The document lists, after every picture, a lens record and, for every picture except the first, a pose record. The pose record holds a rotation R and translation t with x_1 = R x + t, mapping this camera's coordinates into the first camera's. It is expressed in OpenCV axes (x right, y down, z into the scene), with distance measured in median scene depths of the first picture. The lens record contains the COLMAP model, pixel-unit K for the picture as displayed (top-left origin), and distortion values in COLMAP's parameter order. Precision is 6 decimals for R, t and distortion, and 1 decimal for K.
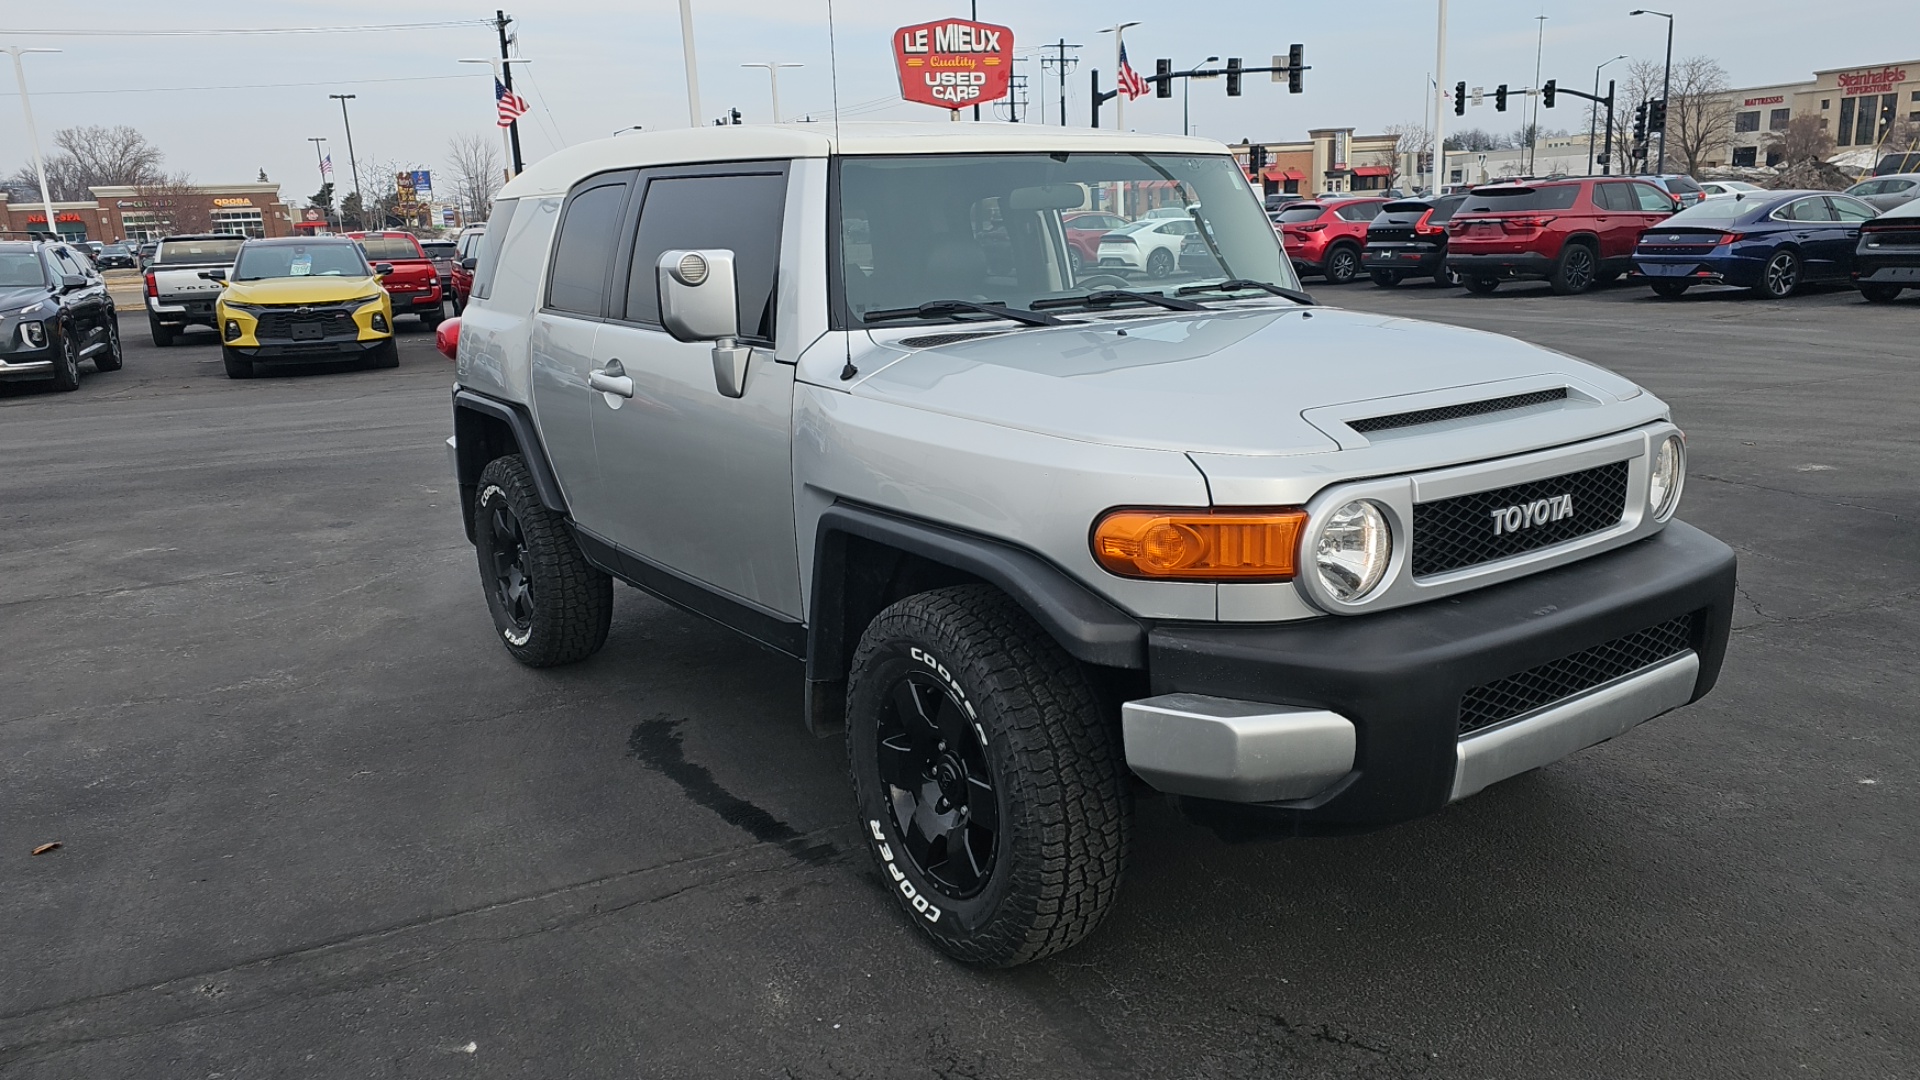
lens RADIAL K [[1401.7, 0, 948.5], [0, 1401.7, 538.1], [0, 0, 1]] dist [0.095013, -0.110241]
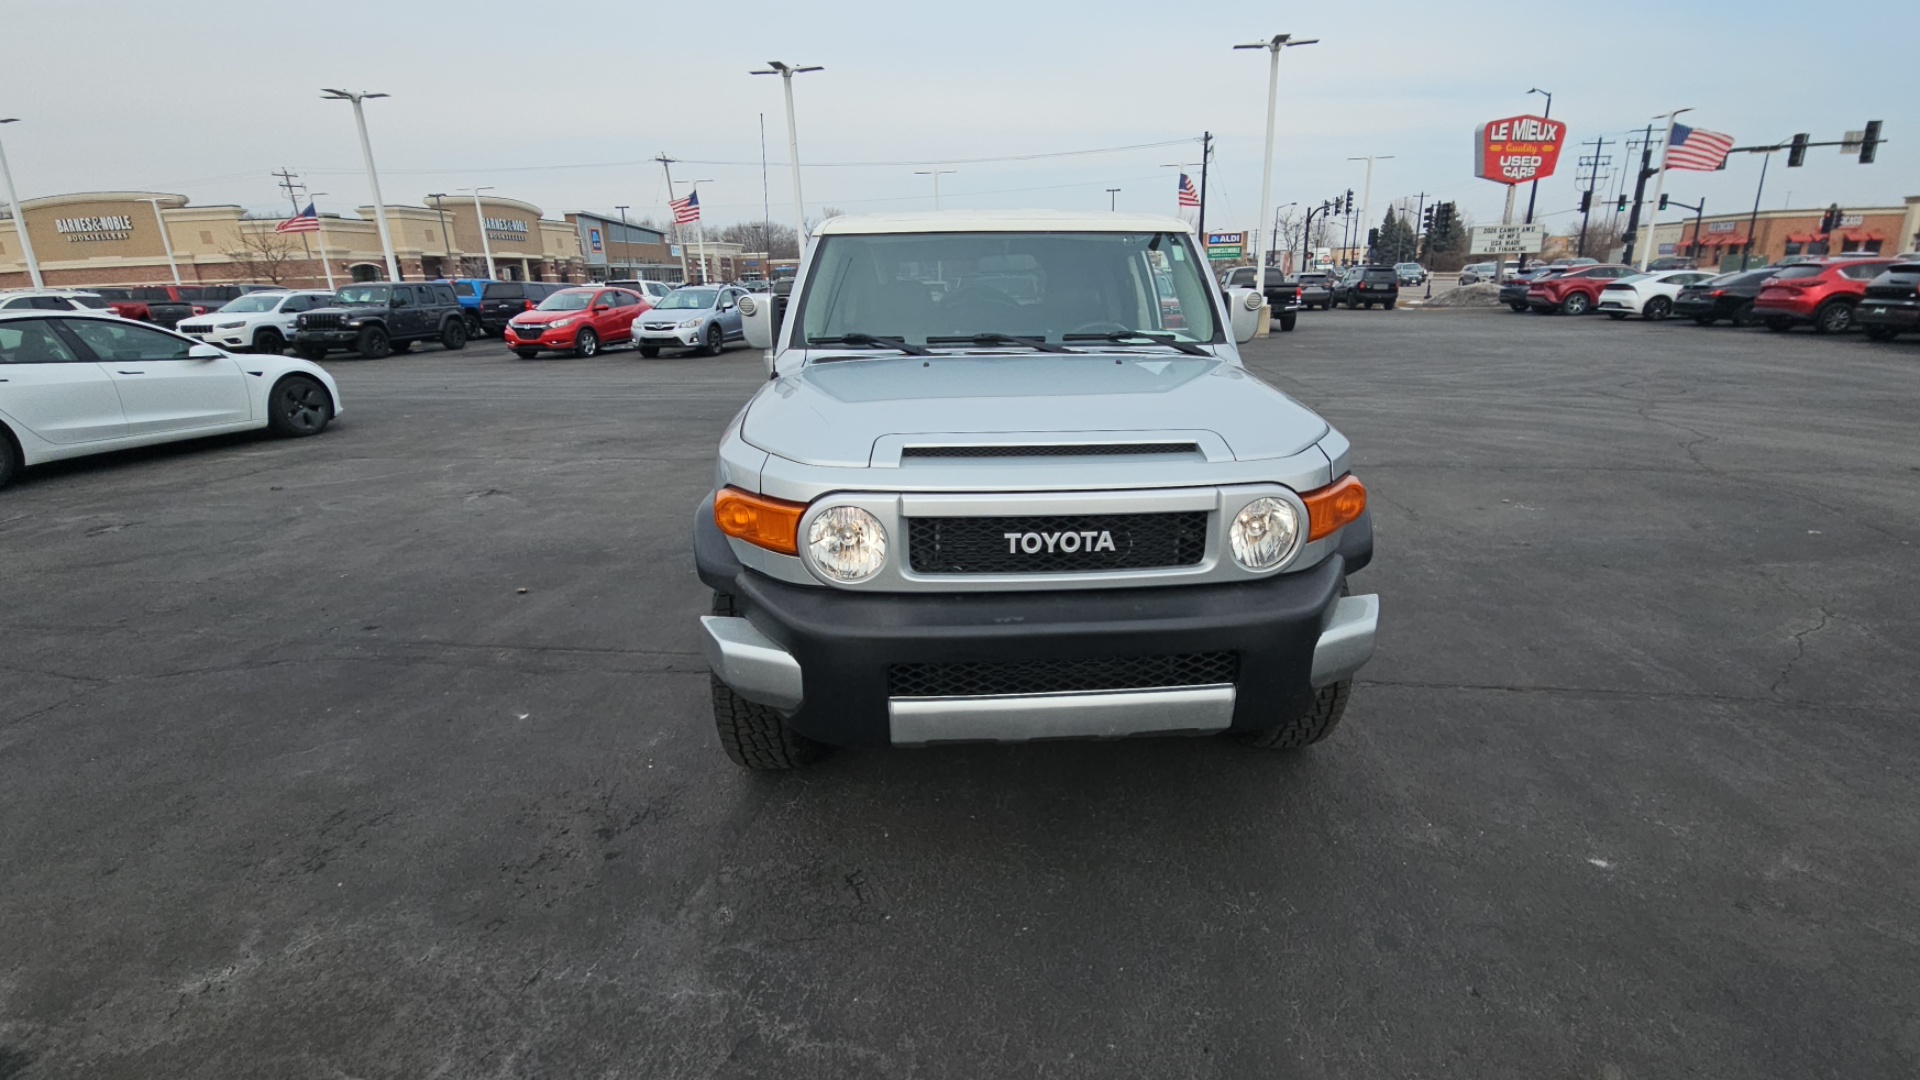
lens RADIAL K [[865.5, 0, 975.4], [0, 865.5, 542.5], [0, 0, 1]] dist [0.014503, -0.011001]
pose [[0.842961, 0.178728, -0.507418, 0.088842], [-0.132785, 0.983142, 0.125699, -0.012284], [0.521329, -0.038582, 0.852483, 0.040060]]
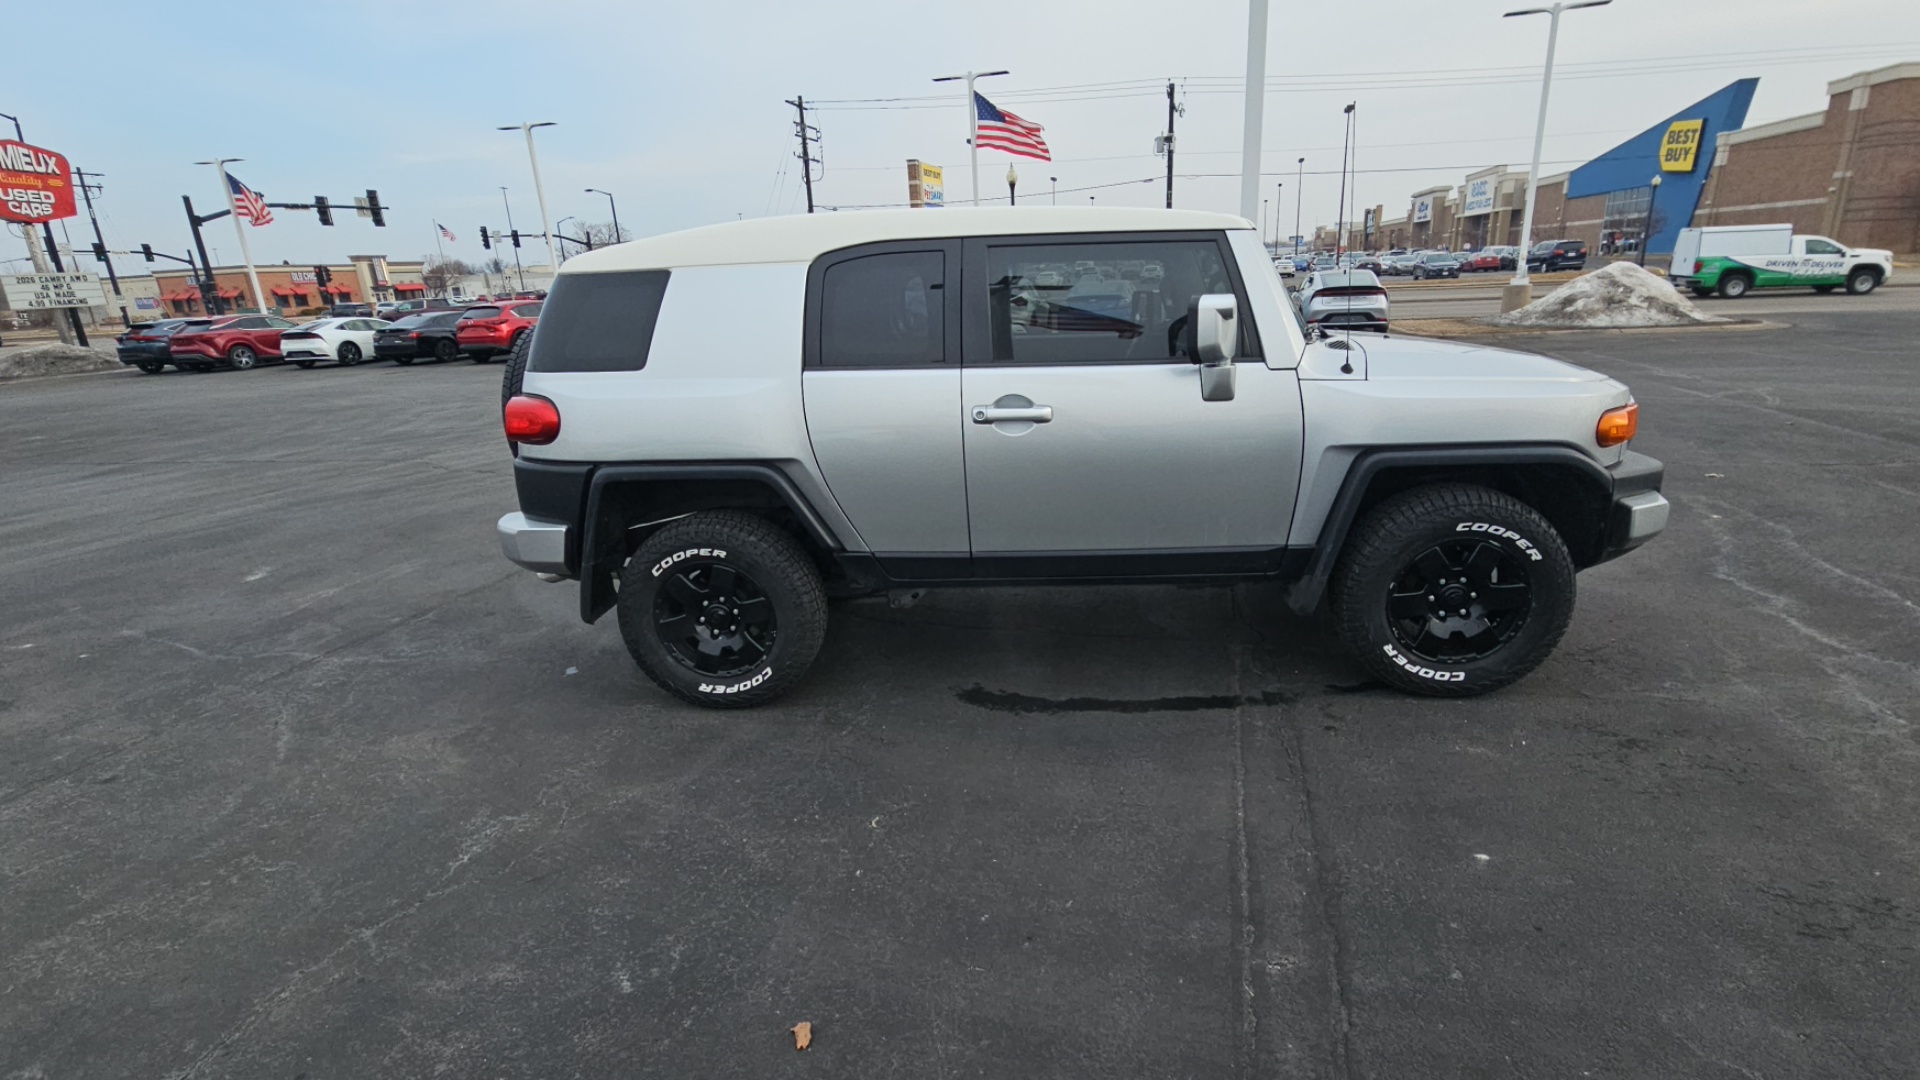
lens RADIAL K [[865.5, 0, 975.4], [0, 865.5, 542.5], [0, 0, 1]] dist [0.014503, -0.011001]
pose [[0.627553, -0.216382, 0.747901, -0.149874], [0.193709, 0.973791, 0.119198, -0.017532], [-0.754092, 0.070072, 0.653020, 0.097576]]
